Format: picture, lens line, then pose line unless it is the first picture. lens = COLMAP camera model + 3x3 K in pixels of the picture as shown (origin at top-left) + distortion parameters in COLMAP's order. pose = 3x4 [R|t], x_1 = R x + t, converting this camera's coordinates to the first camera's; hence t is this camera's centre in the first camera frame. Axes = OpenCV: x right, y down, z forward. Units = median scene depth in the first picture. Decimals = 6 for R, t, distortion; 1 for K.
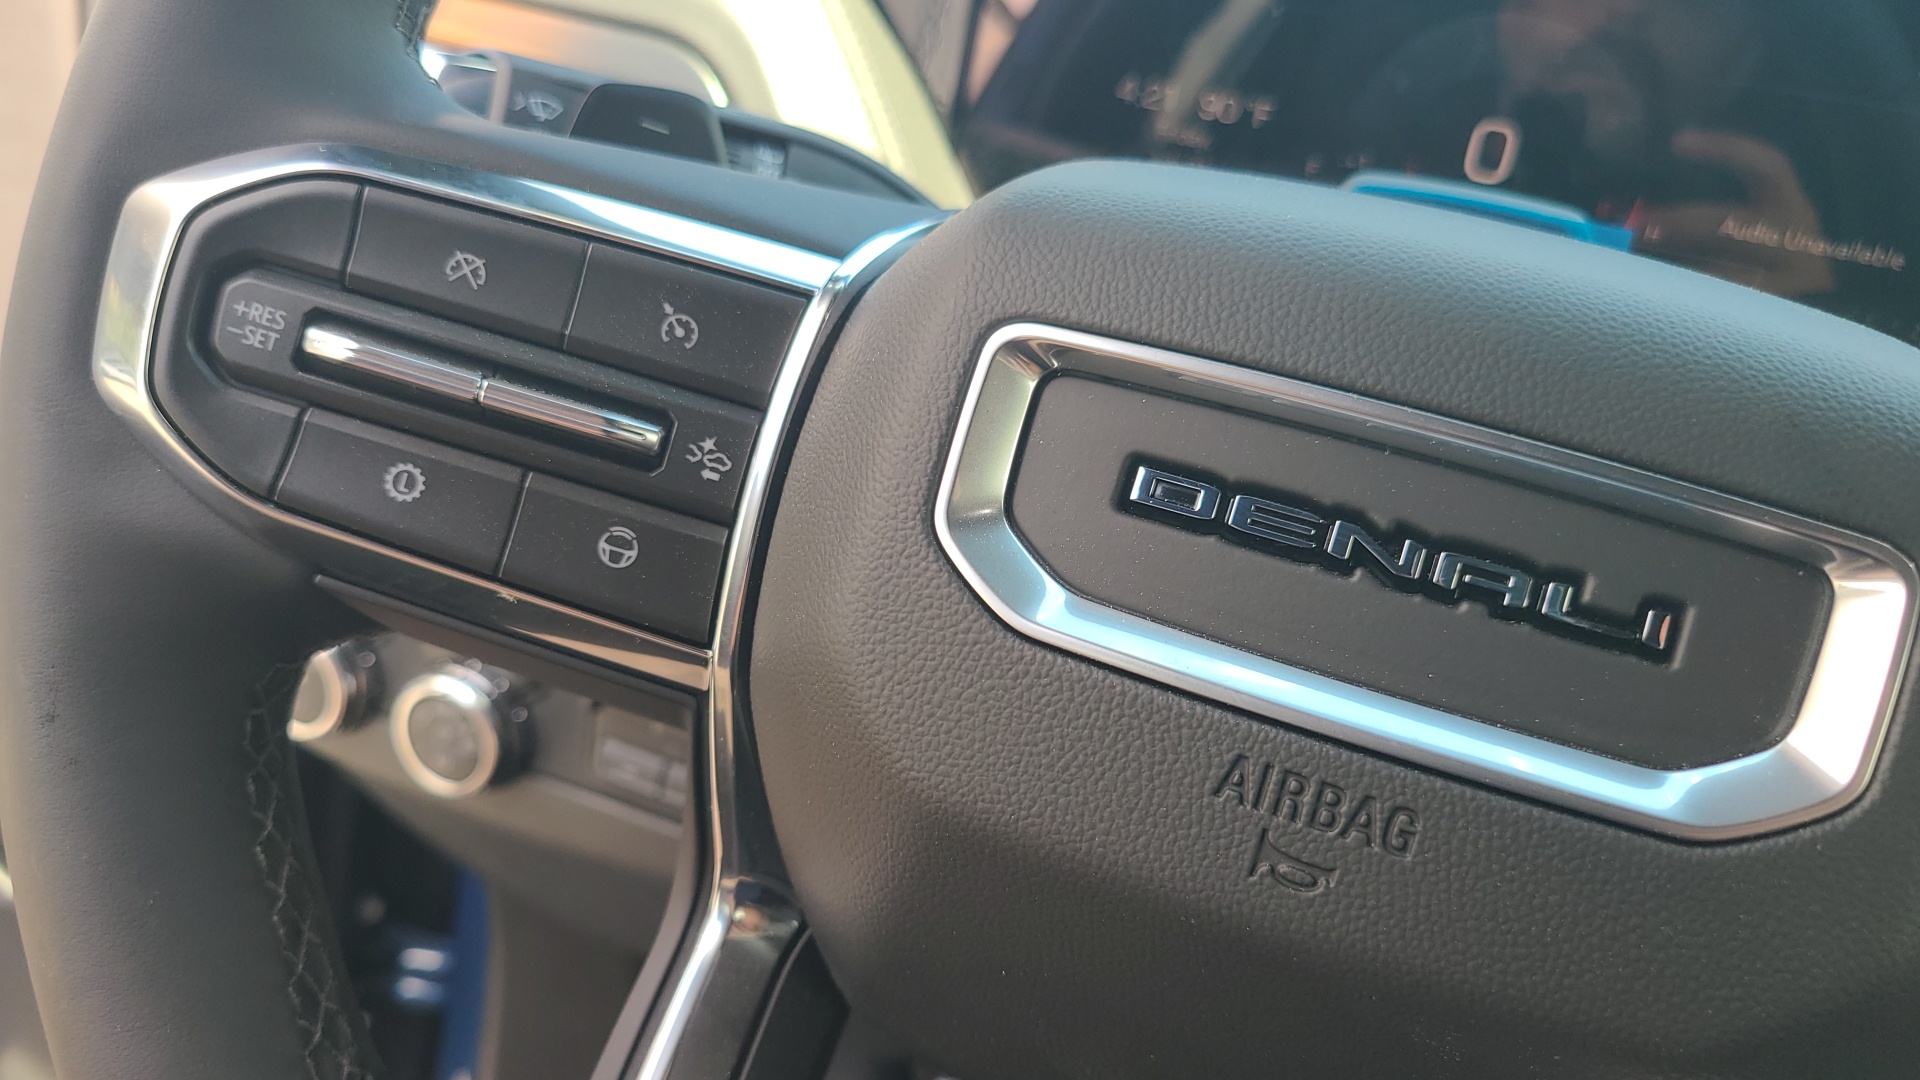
lens RADIAL K [[1447.6, 0, 970.1], [0, 1447.6, 558.1], [0, 0, 1]] dist [0.011457, 0.001360]
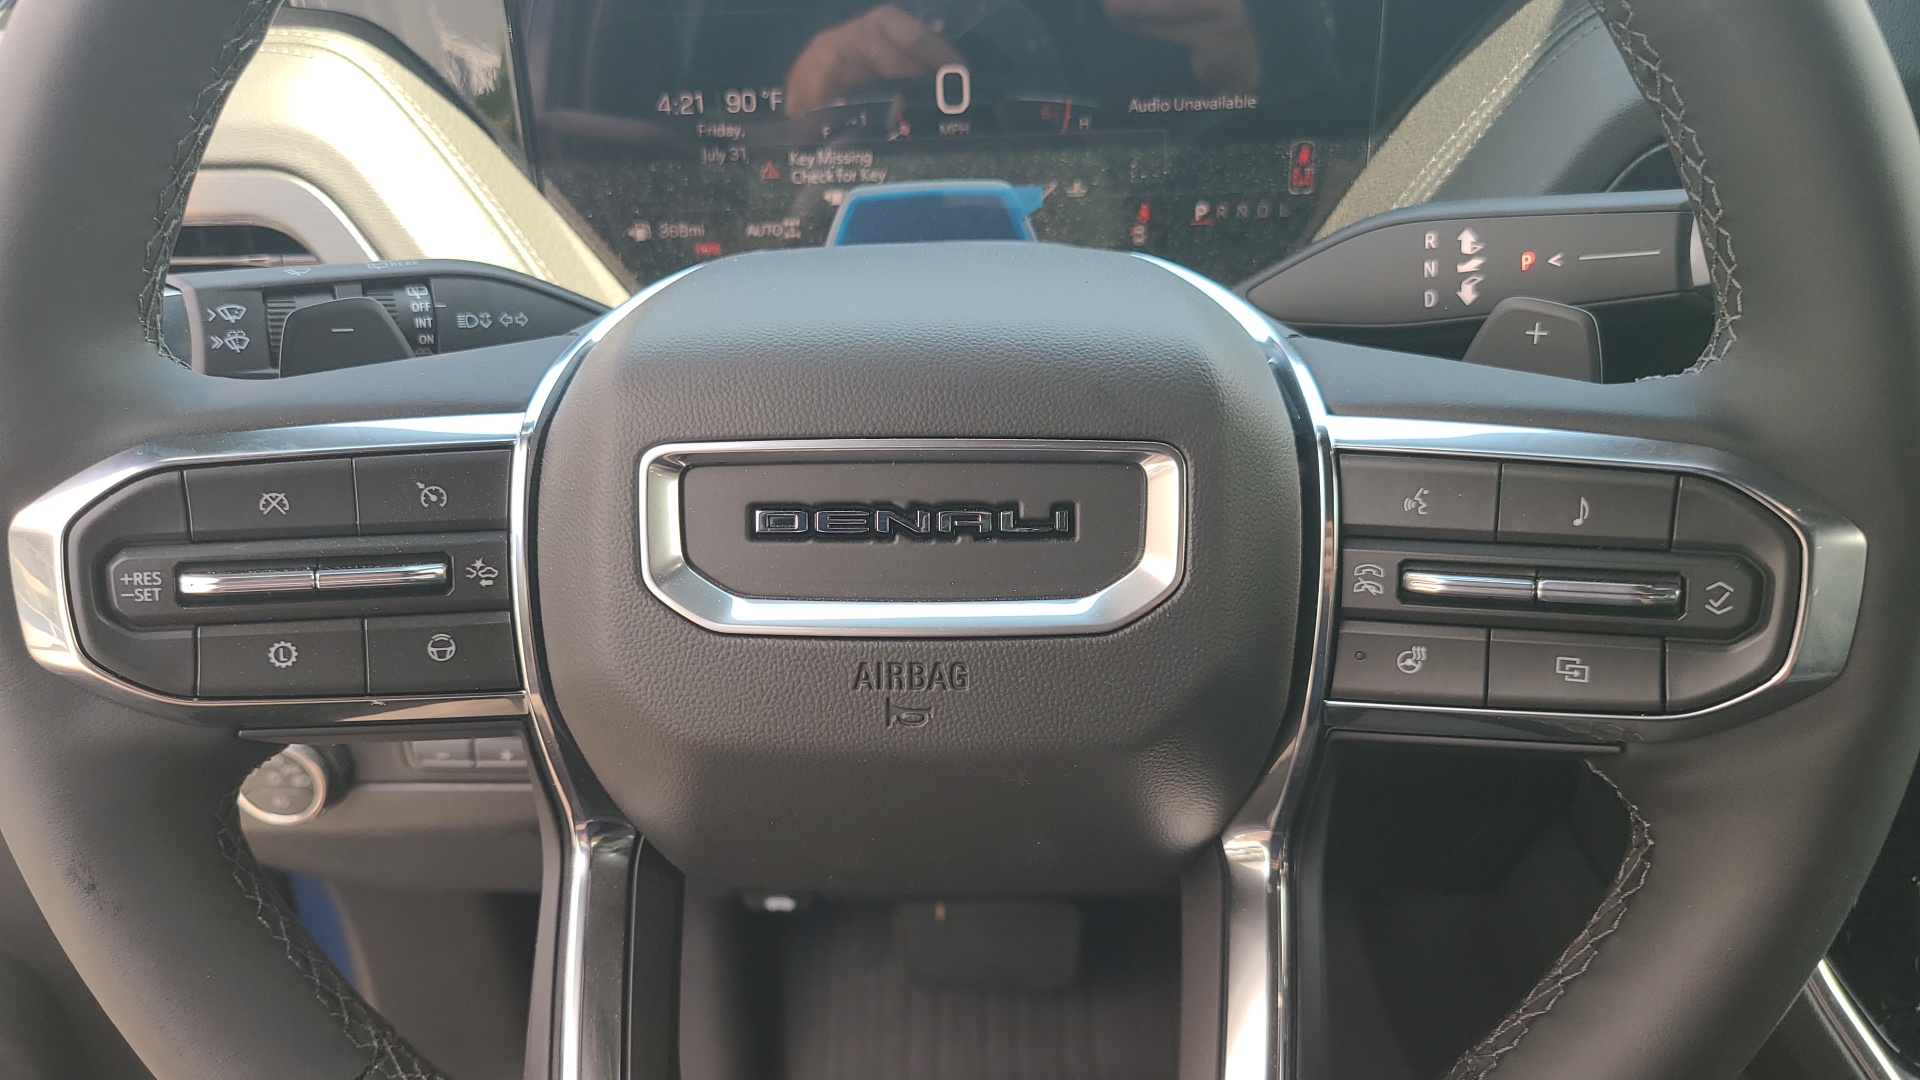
lens RADIAL K [[1447.6, 0, 933.0], [0, 1447.6, 522.4], [0, 0, 1]] dist [0.011457, 0.001360]
pose [[0.937564, -0.308244, 0.161117, 0.037803], [0.288278, 0.947857, 0.135877, -0.217393], [-0.194599, -0.080947, 0.977537, -0.642242]]
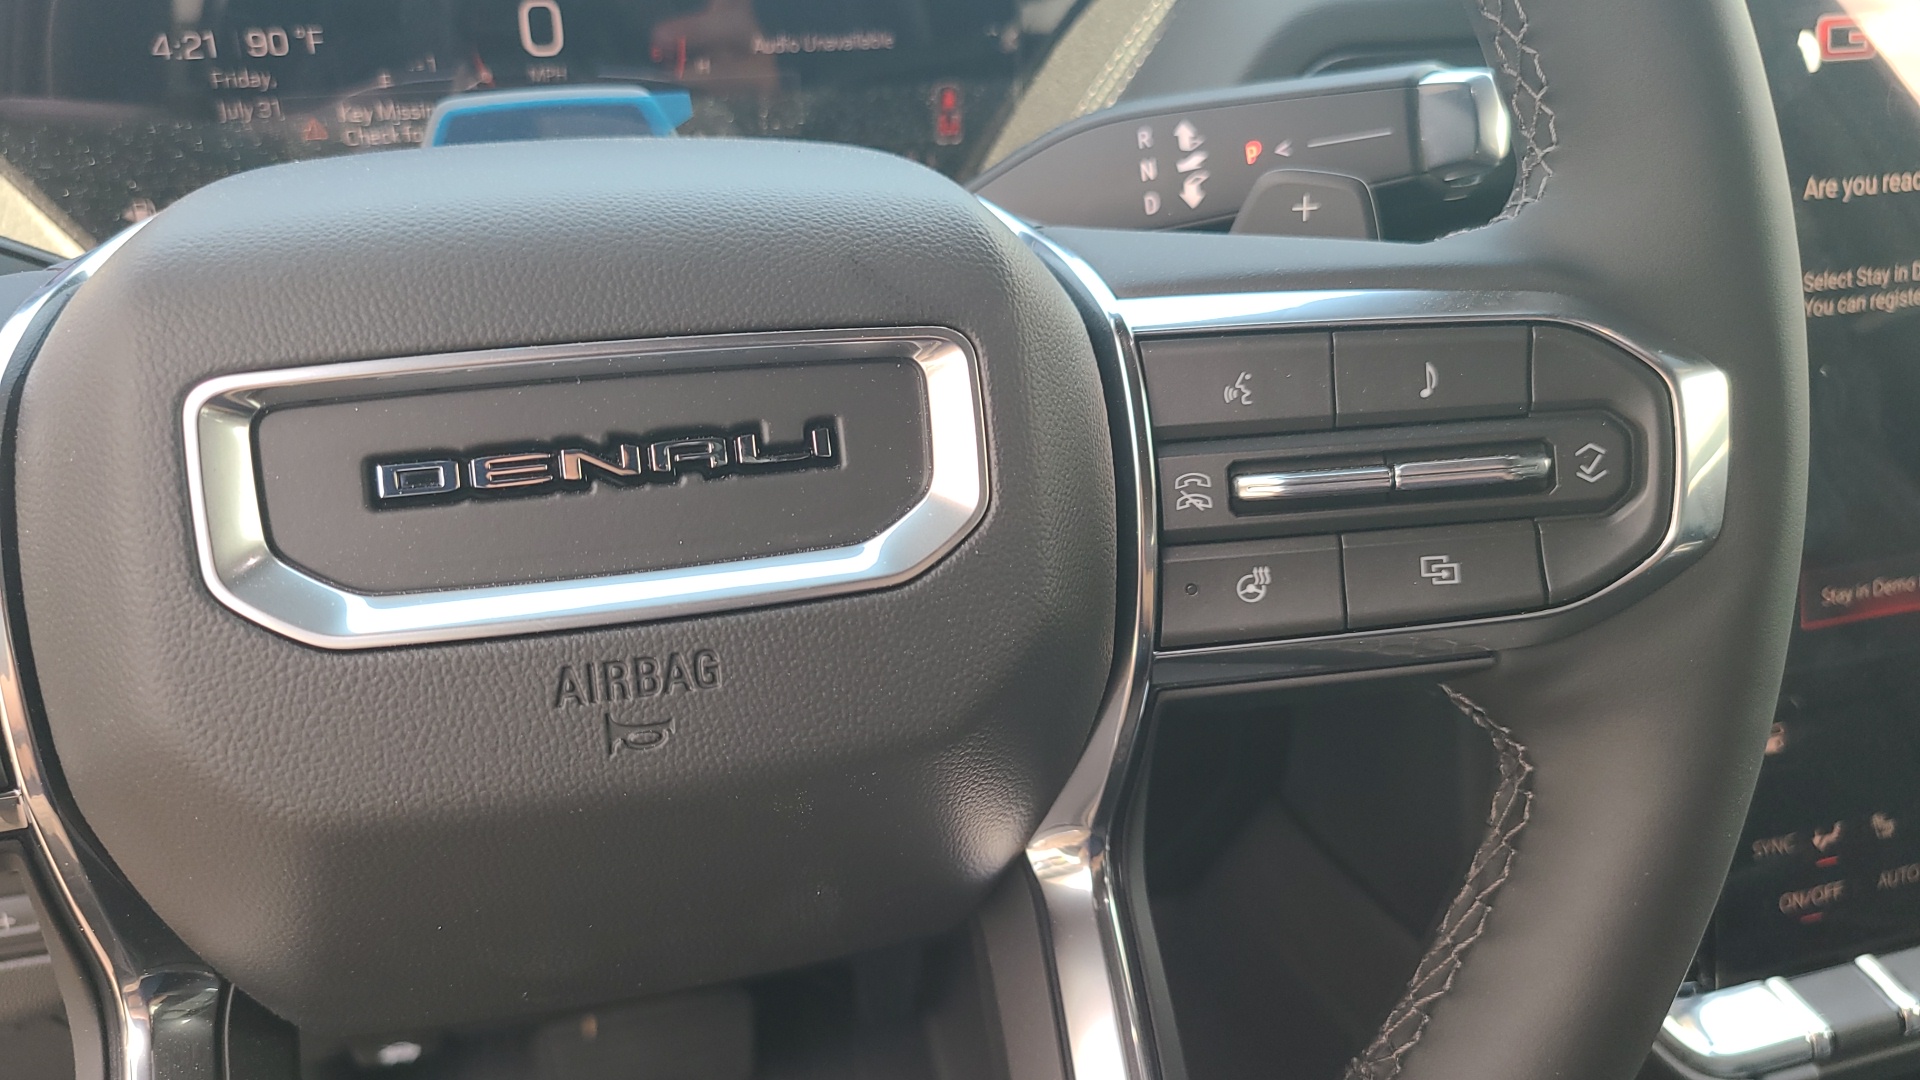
lens RADIAL K [[1447.6, 0, 914.9], [0, 1447.6, 527.2], [0, 0, 1]] dist [0.011457, 0.001360]
pose [[0.817452, -0.385659, 0.427832, -0.039795], [0.342578, 0.922640, 0.177133, -0.077020], [-0.463047, 0.001768, 0.886332, -0.175485]]
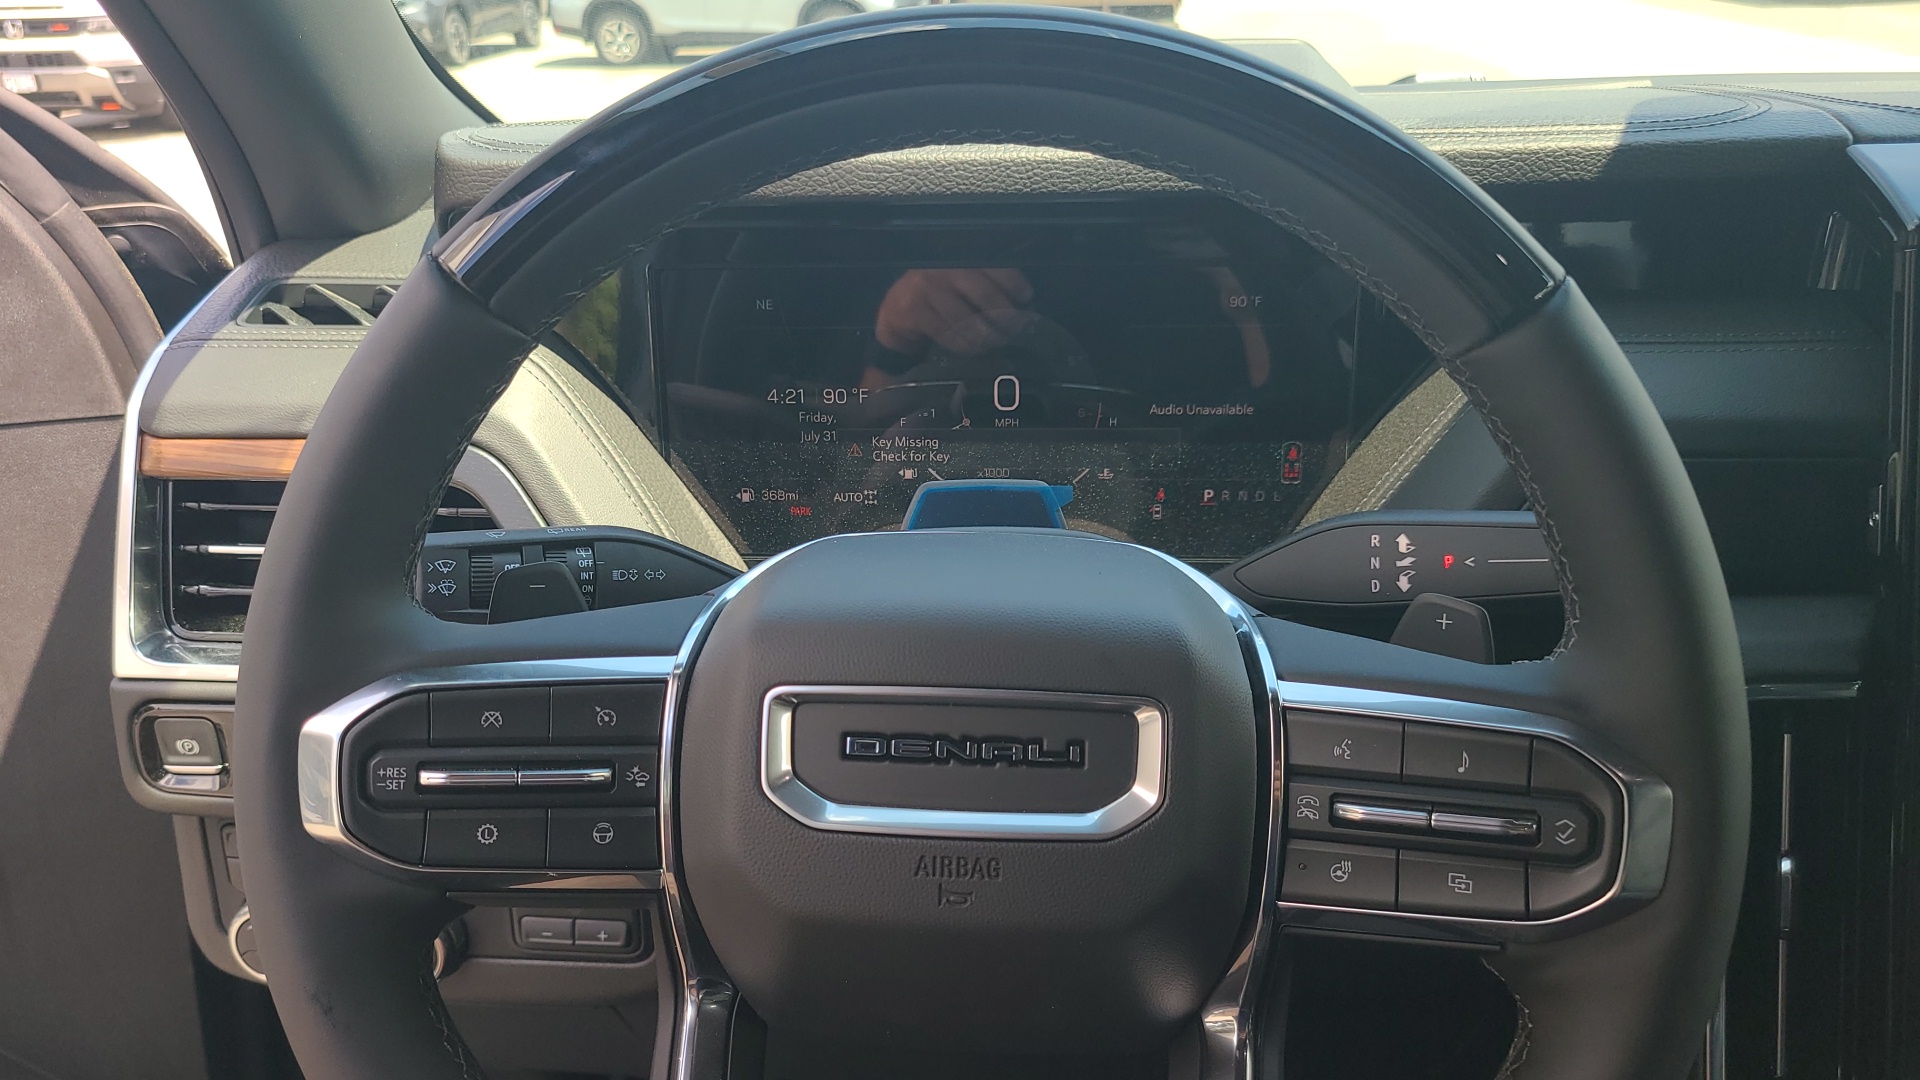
lens RADIAL K [[1447.6, 0, 944.5], [0, 1447.6, 512.6], [0, 0, 1]] dist [0.011457, 0.001360]
pose [[0.951810, -0.248385, 0.179899, -0.053918], [0.255960, 0.966484, -0.019820, -0.315620], [-0.168946, 0.064912, 0.983485, -1.221564]]
